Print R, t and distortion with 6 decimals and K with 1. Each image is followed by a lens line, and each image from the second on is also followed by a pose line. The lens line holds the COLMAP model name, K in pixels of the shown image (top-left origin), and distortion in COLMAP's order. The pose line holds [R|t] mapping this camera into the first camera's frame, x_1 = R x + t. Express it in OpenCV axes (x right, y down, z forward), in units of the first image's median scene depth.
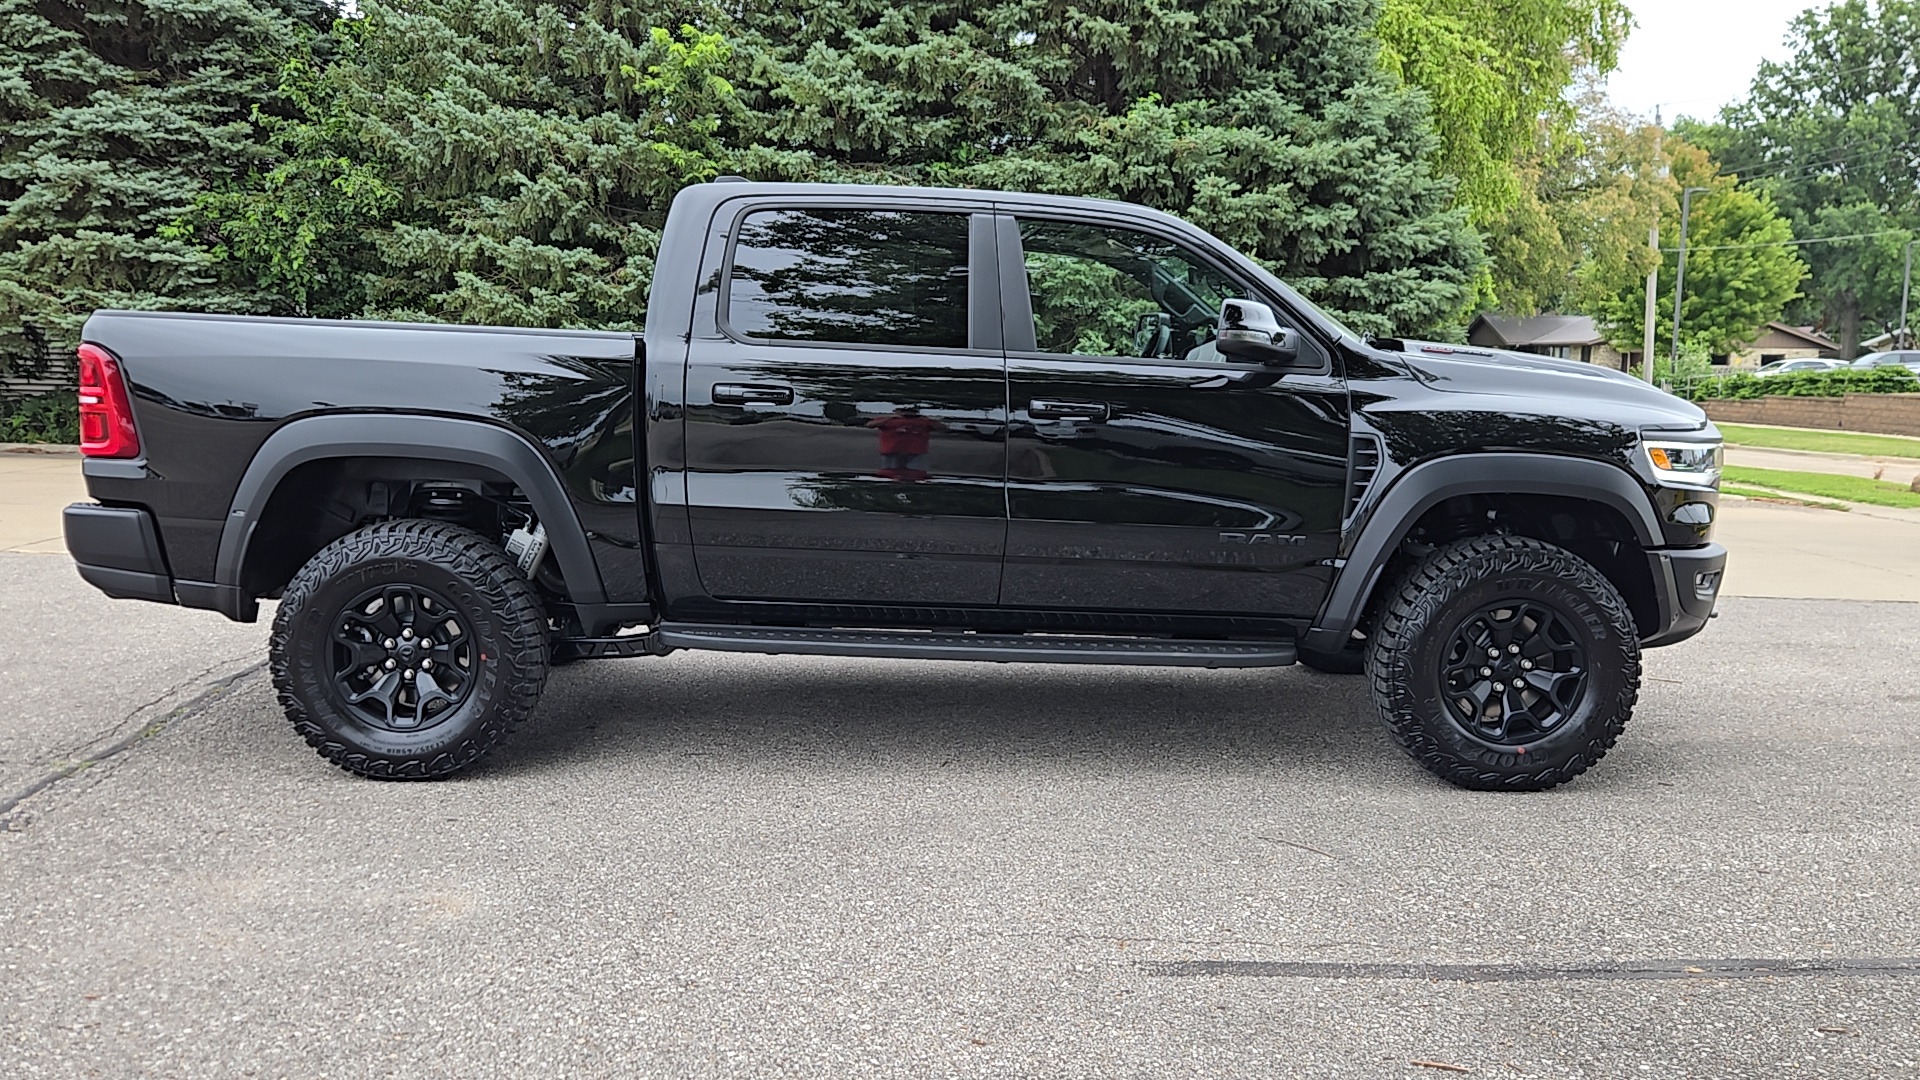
lens RADIAL K [[1602.9, 0, 951.2], [0, 1602.9, 530.8], [0, 0, 1]] dist [0.014851, -0.007149]
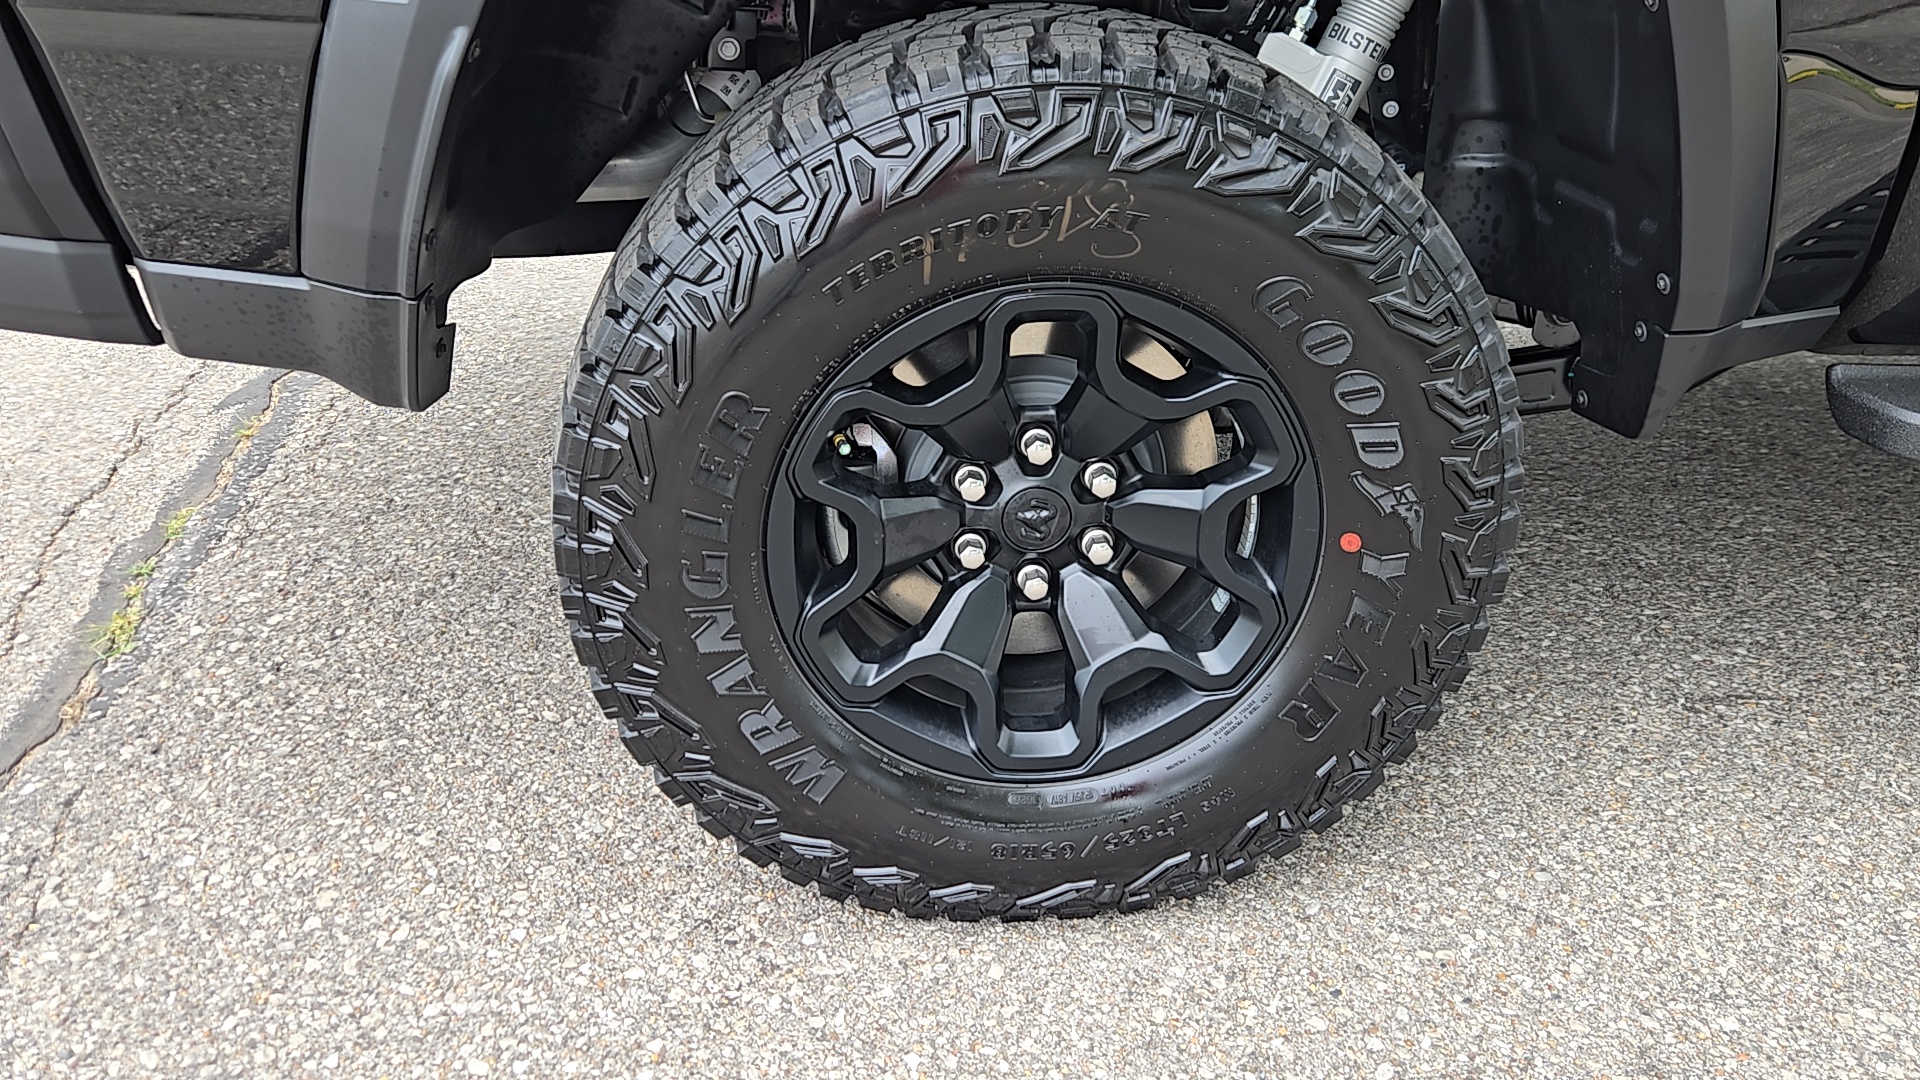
lens RADIAL K [[1602.9, 0, 951.2], [0, 1602.9, 530.8], [0, 0, 1]] dist [0.014851, -0.007149]
pose [[0.998853, -0.022365, 0.042348, -0.111796], [0.007652, 0.947427, 0.319881, -0.003171], [-0.047276, -0.319190, 0.946511, 0.225639]]
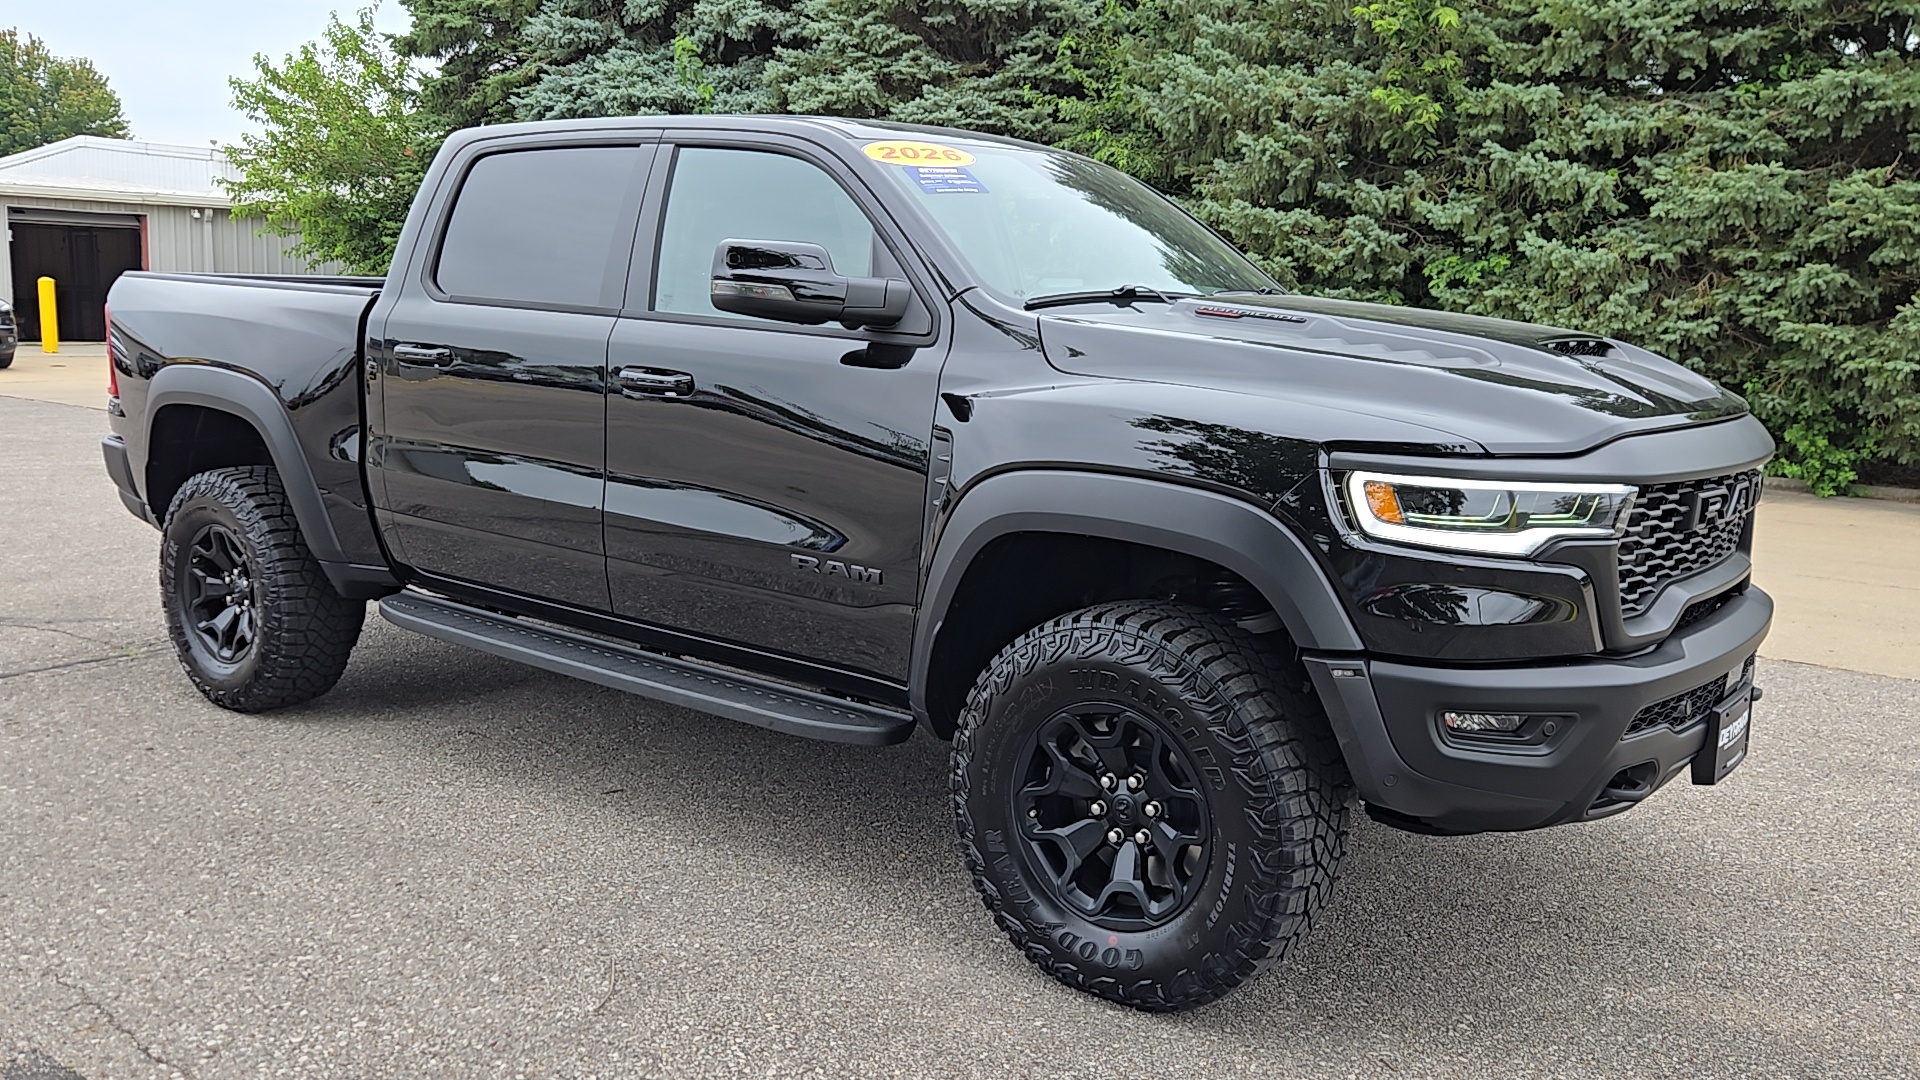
lens RADIAL K [[1602.9, 0, 951.2], [0, 1602.9, 530.8], [0, 0, 1]] dist [0.014851, -0.007149]
pose [[0.773572, 0.089215, -0.627397, 0.216771], [-0.077504, 0.995928, 0.046058, -0.015862], [0.628951, 0.012997, 0.777336, 0.141294]]
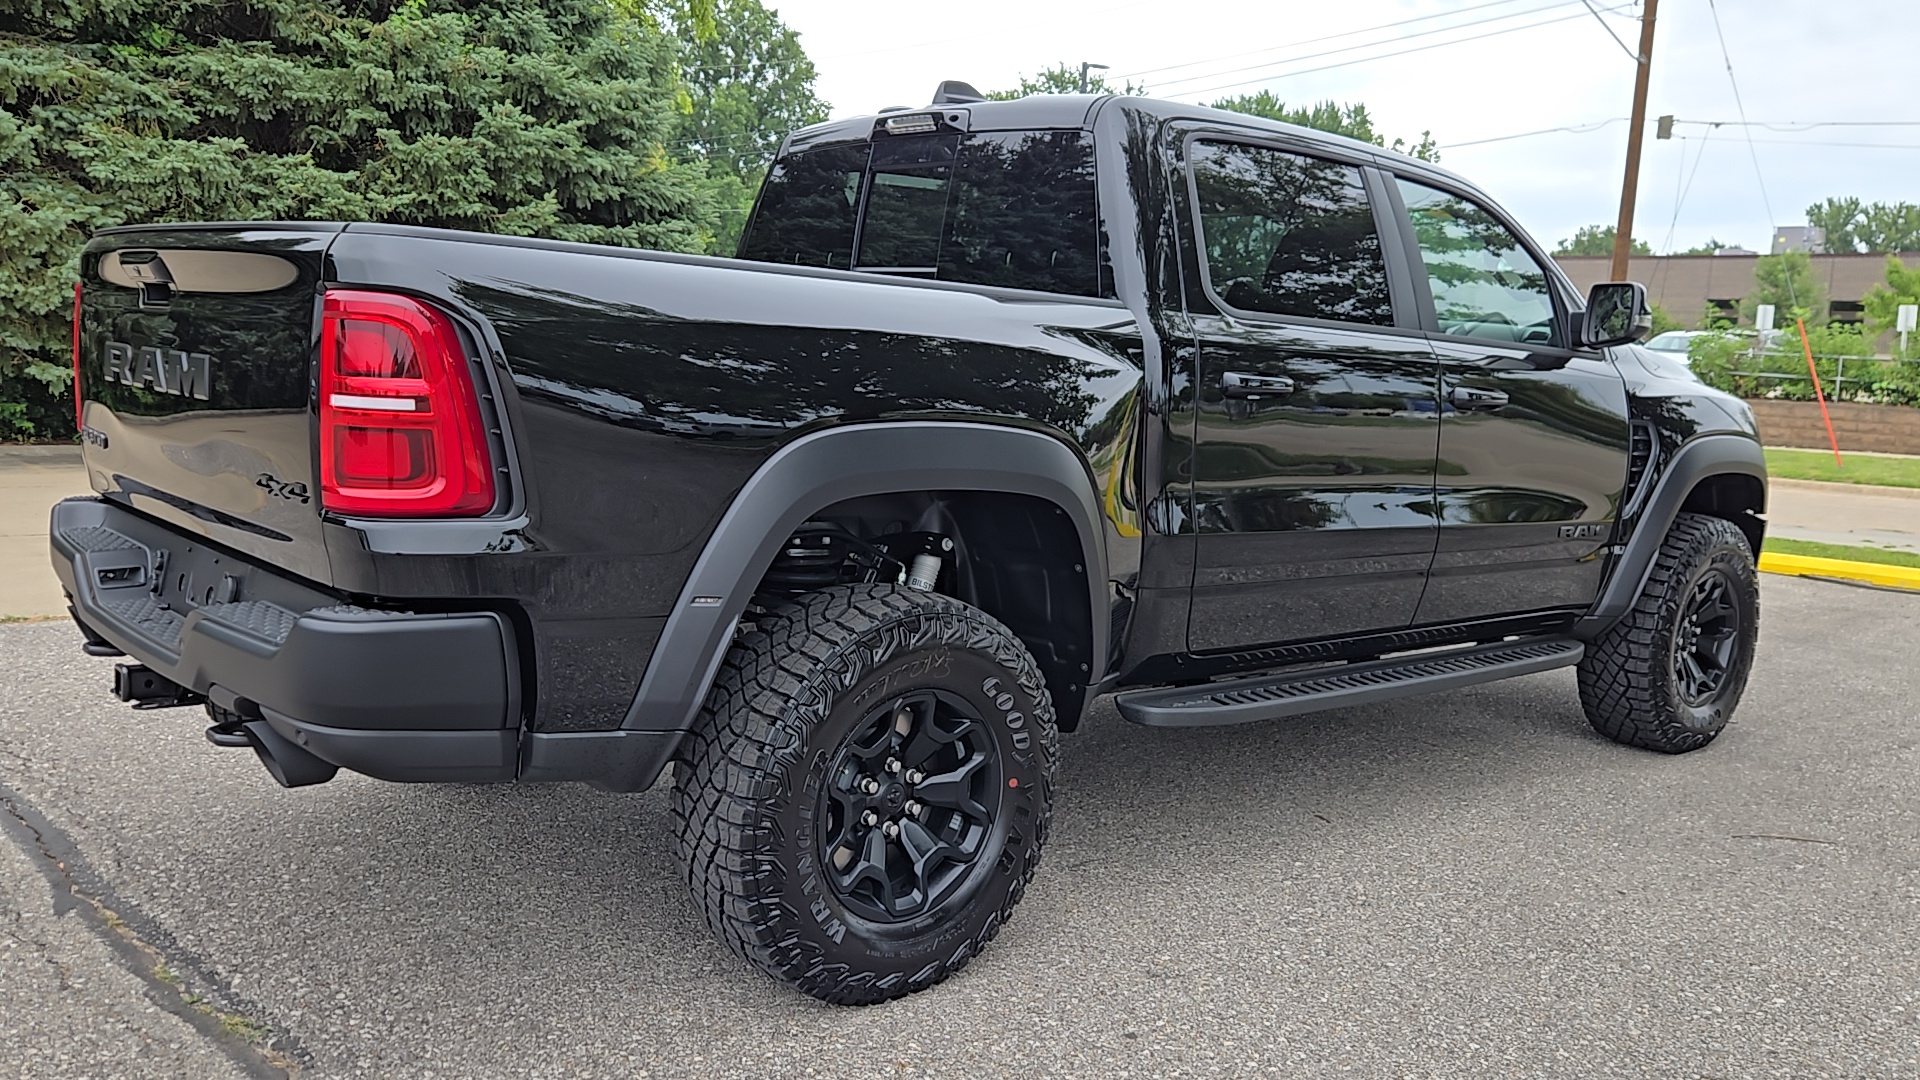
lens RADIAL K [[1602.9, 0, 951.2], [0, 1602.9, 530.8], [0, 0, 1]] dist [0.014851, -0.007149]
pose [[0.768547, -0.063764, 0.636608, -0.220037], [0.042287, 0.997908, 0.048902, -0.018011], [-0.638395, -0.010663, 0.769635, 0.152417]]
